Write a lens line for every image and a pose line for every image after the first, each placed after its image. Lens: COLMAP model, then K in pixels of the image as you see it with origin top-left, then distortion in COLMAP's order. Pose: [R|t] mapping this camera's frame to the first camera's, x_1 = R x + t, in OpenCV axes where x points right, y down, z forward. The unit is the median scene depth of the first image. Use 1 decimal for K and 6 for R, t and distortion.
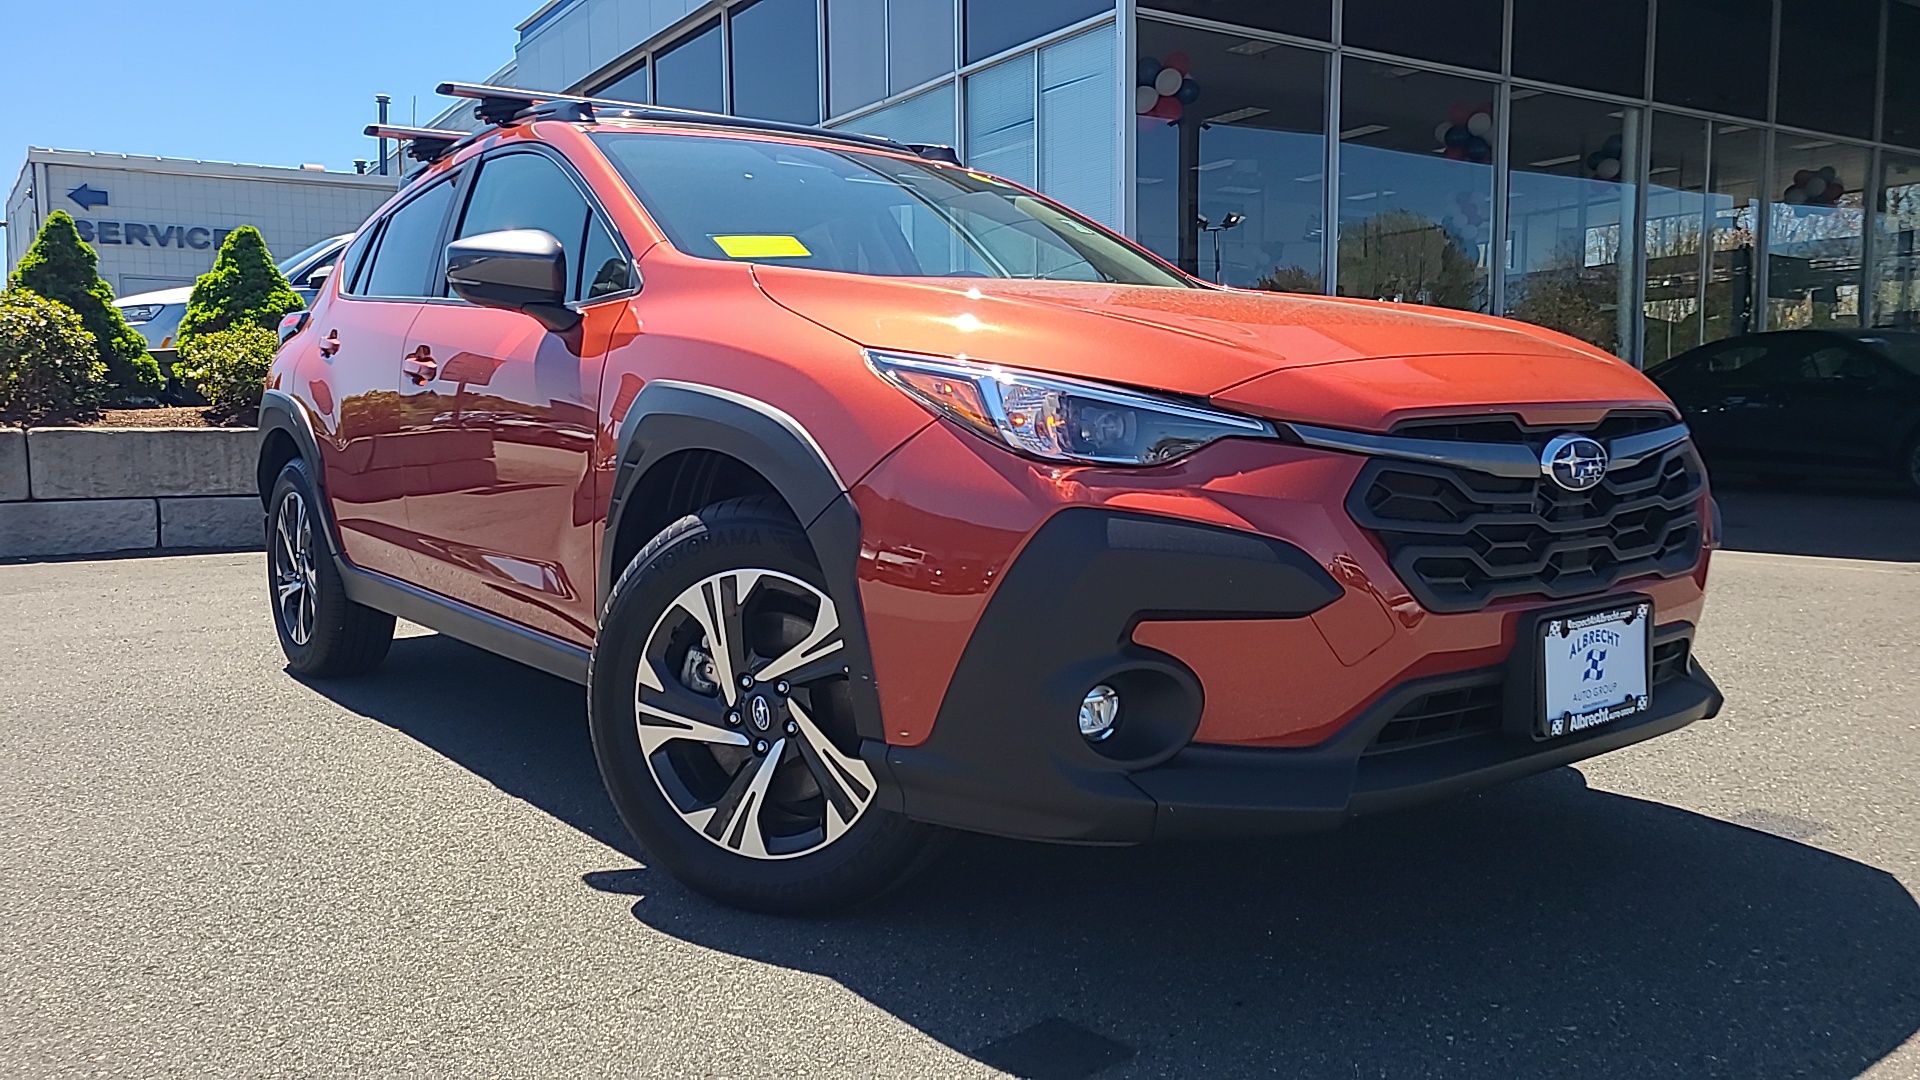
lens RADIAL K [[1417.9, 0, 942.8], [0, 1417.9, 562.6], [0, 0, 1]] dist [0.037339, 0.002383]
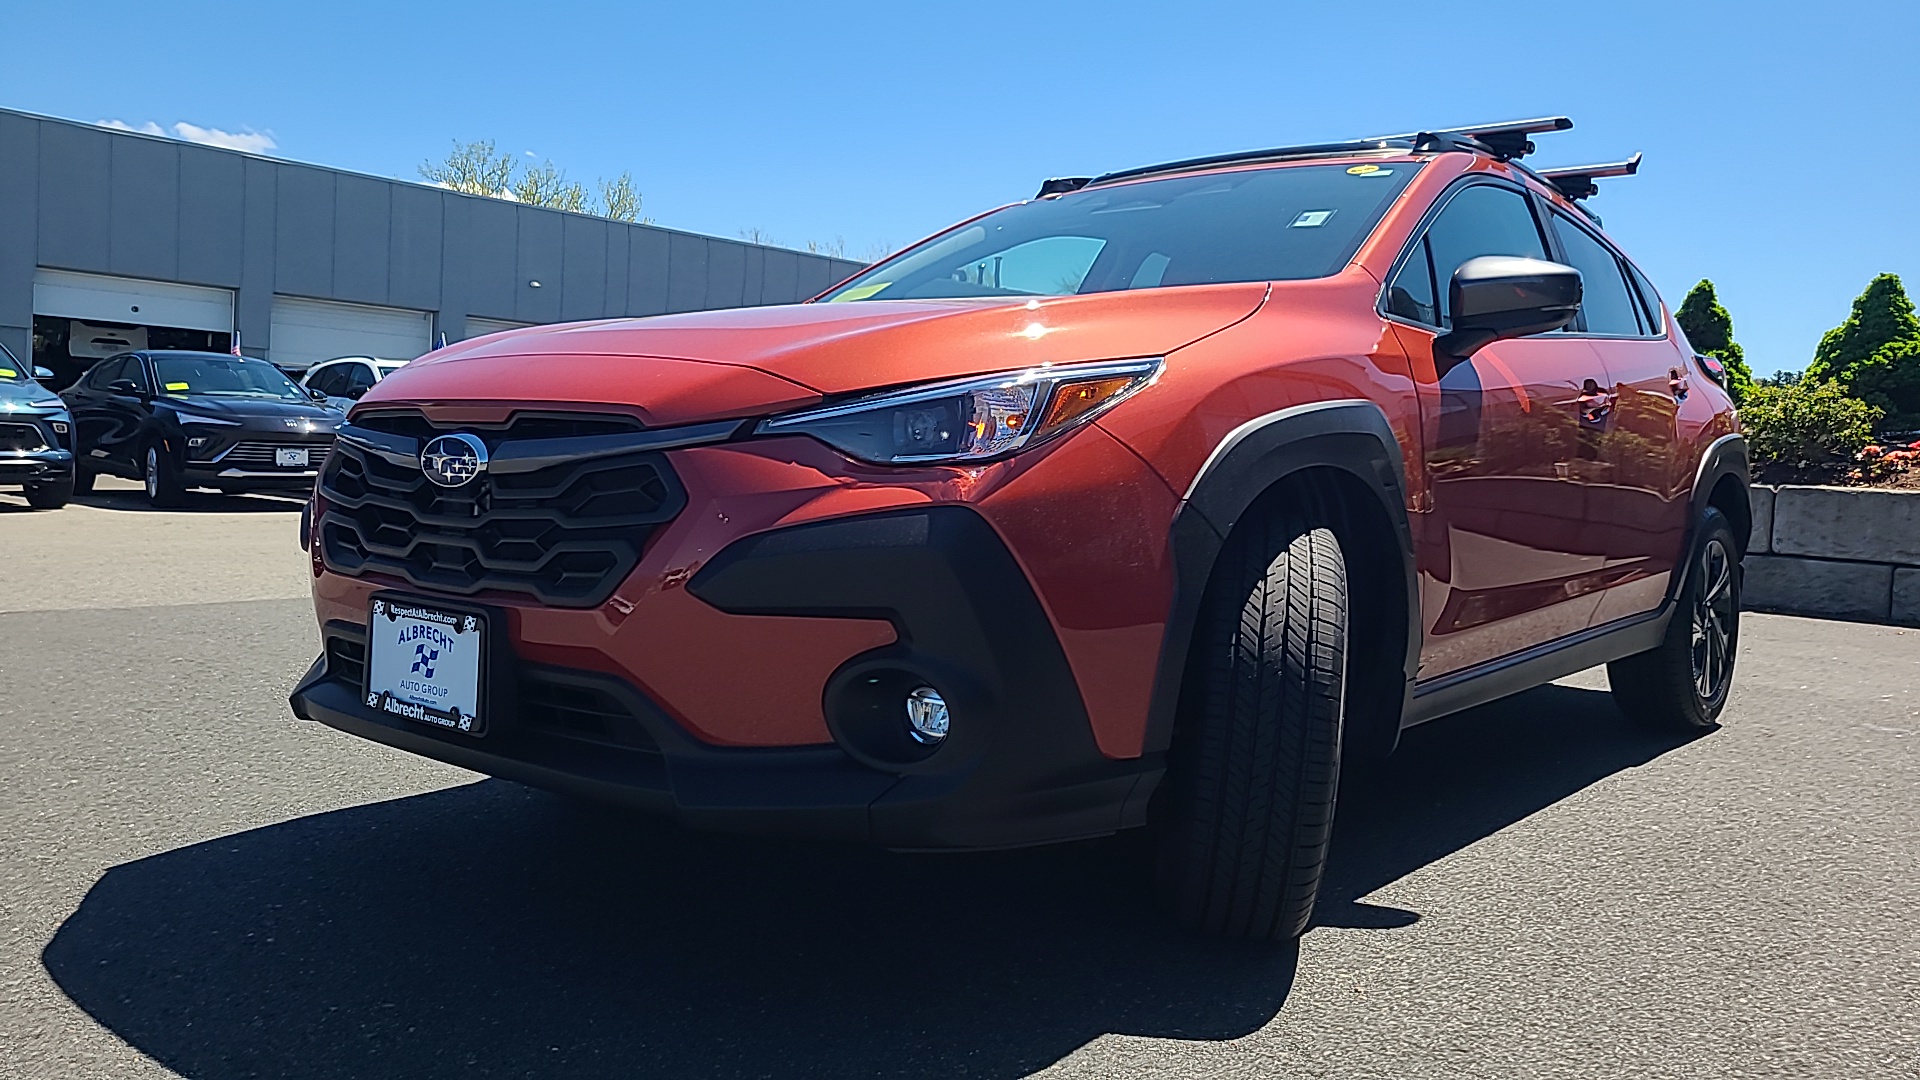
lens RADIAL K [[1438.3, 0, 960.0], [0, 1438.3, 540.0], [0, 0, 1]] dist [0.006876, 0.065676]
pose [[0.219163, 0.079440, -0.972449, 1.512906], [-0.143785, 0.988428, 0.048340, -0.114796], [0.965036, 0.129229, 0.228049, 1.119920]]
